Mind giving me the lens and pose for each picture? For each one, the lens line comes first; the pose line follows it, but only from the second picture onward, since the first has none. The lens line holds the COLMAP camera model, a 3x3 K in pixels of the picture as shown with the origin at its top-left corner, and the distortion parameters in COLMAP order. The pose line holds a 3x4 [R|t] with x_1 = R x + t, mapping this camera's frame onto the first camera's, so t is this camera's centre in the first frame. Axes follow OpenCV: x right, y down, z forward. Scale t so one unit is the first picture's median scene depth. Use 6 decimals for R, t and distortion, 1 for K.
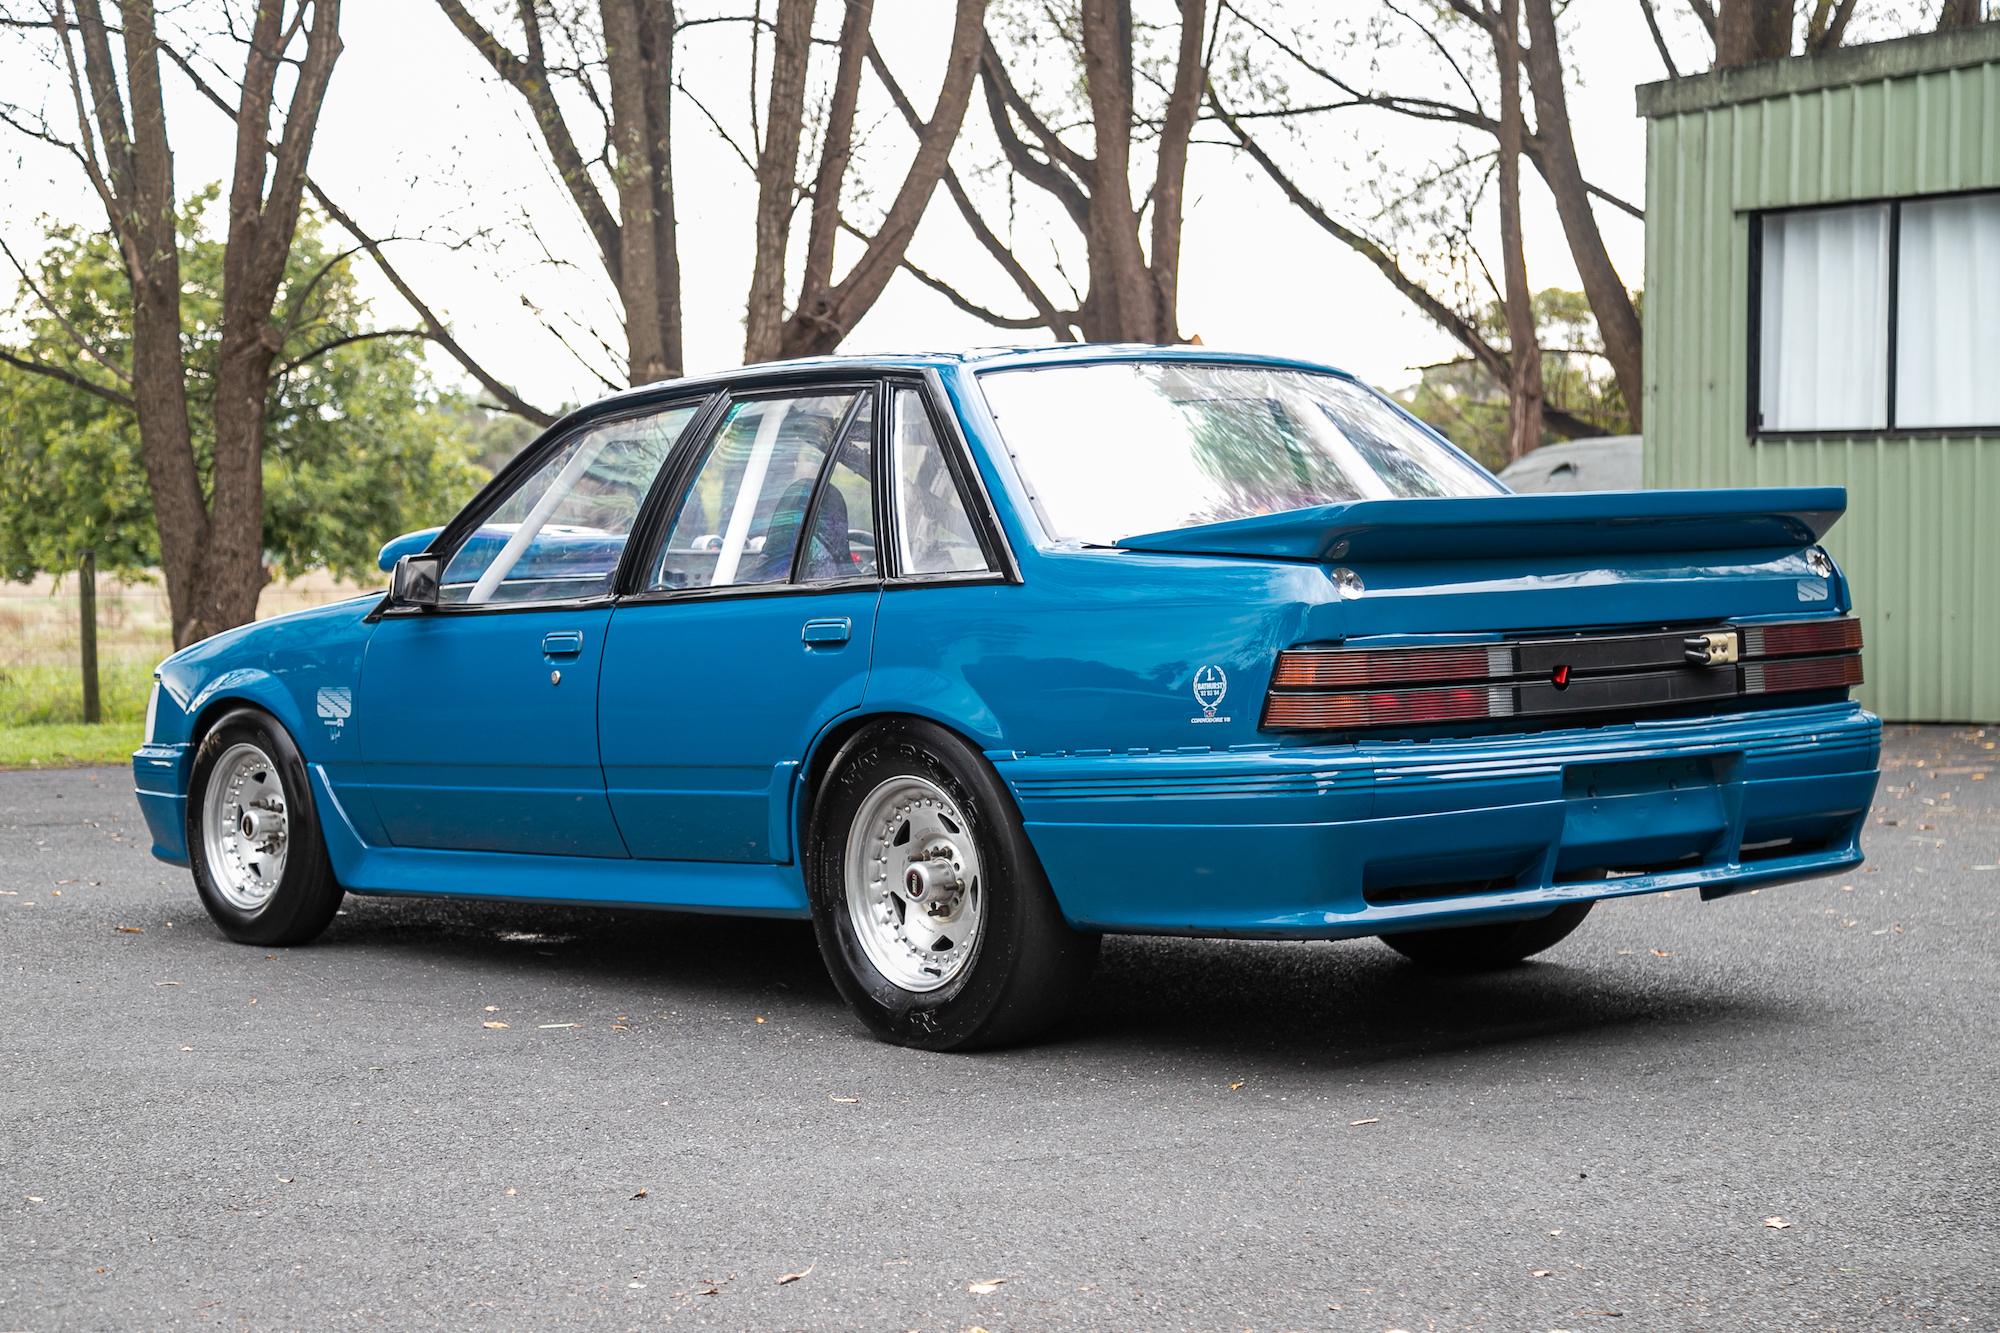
lens RADIAL K [[3342.5, 0, 1000.0], [0, 3342.5, 666.5], [0, 0, 1]] dist [0.130072, -0.042251]
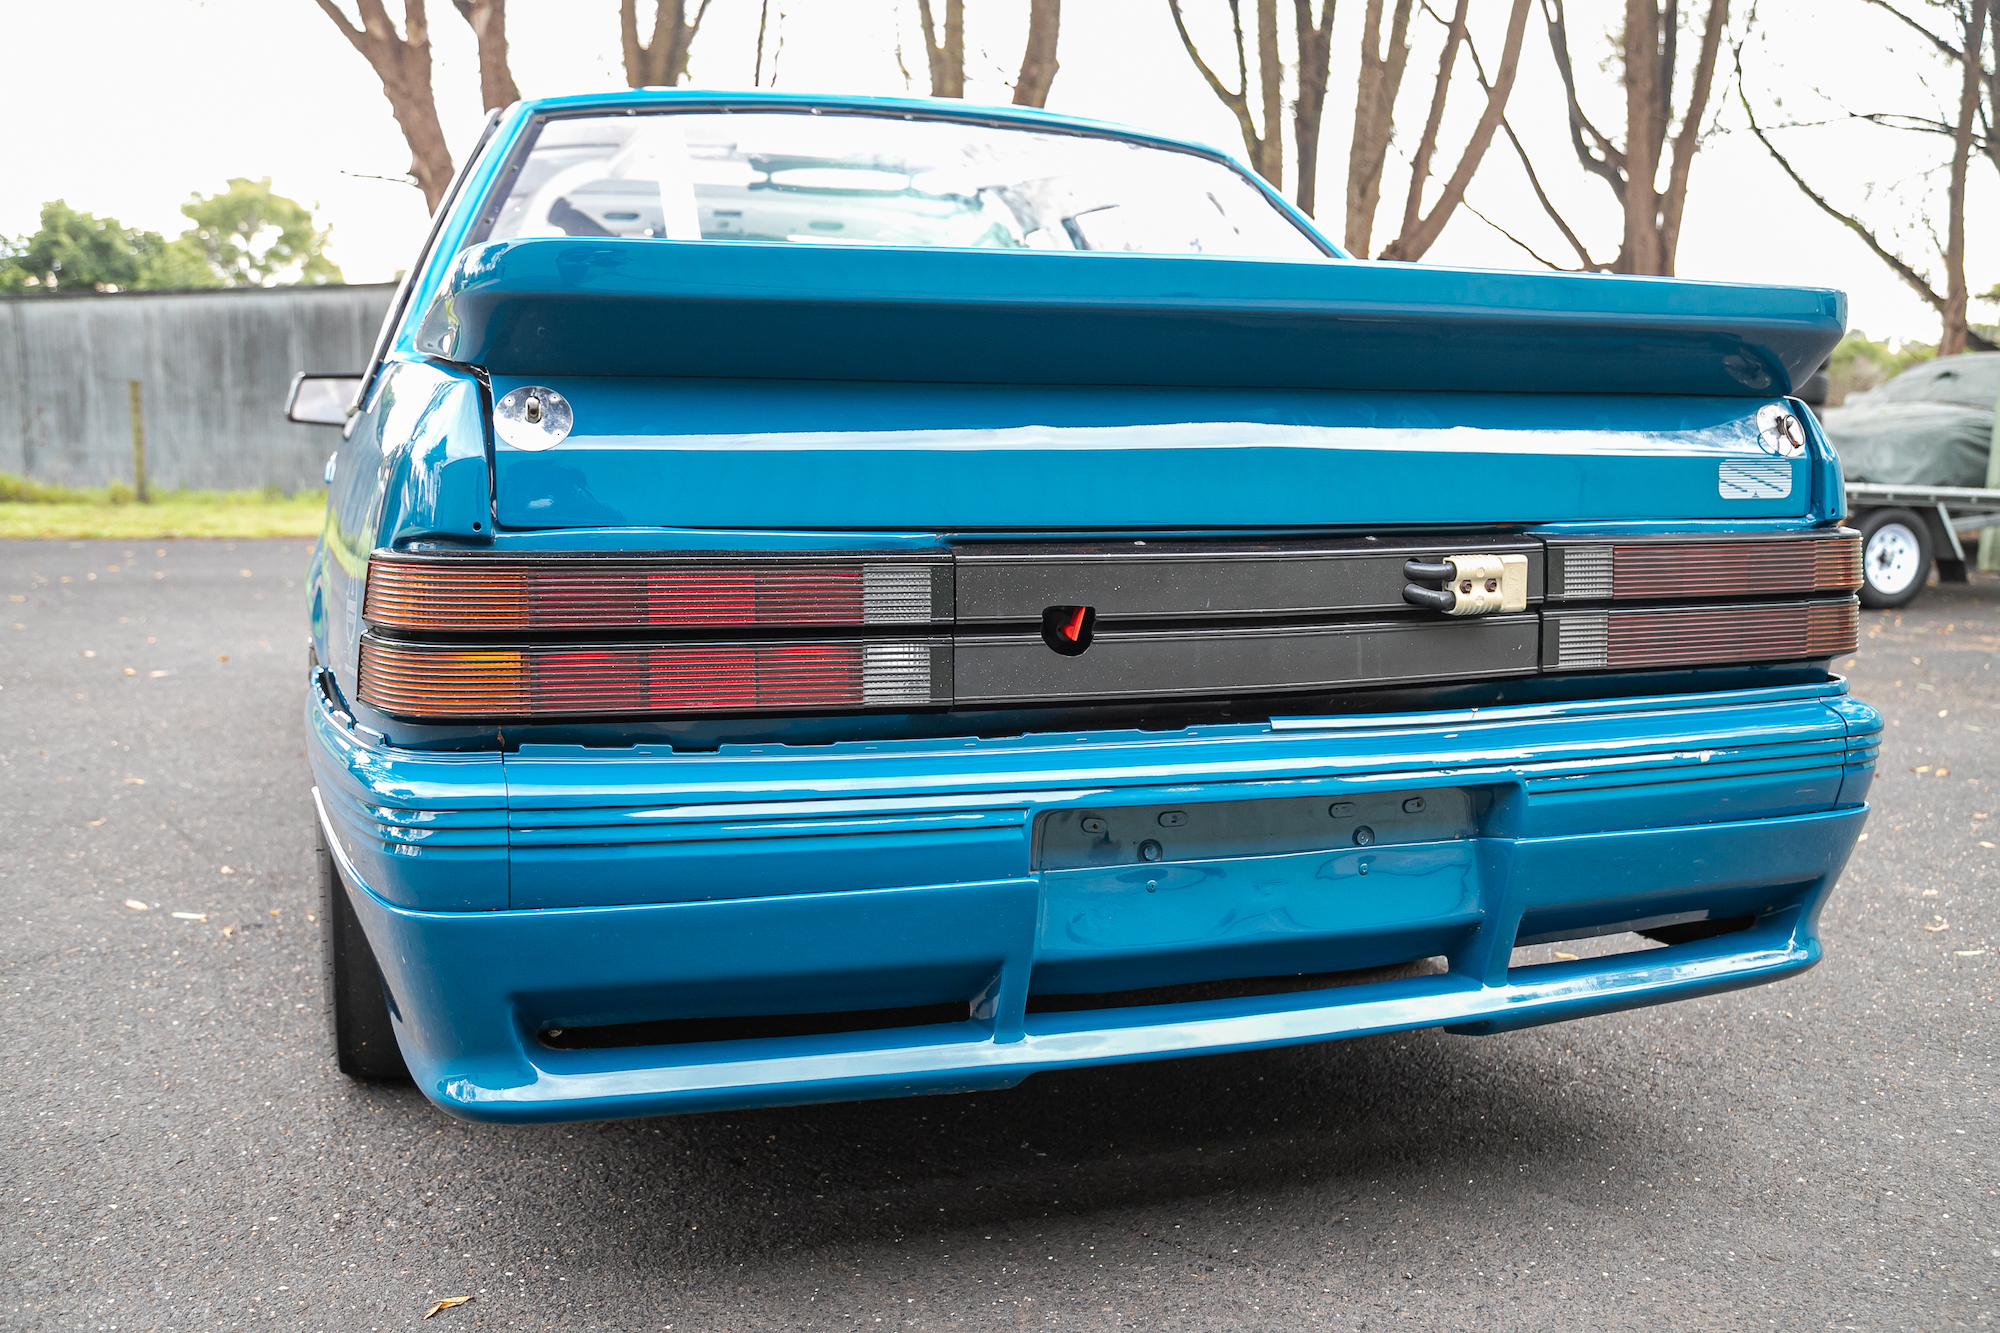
lens RADIAL K [[1879.0, 0, 1000.0], [0, 1879.0, 666.5], [0, 0, 1]] dist [0.057853, 0.002547]
pose [[0.946694, 0.080554, -0.311899, 0.208442], [-0.050640, 0.993406, 0.102861, -0.016750], [0.318128, -0.081584, 0.944531, 0.620281]]
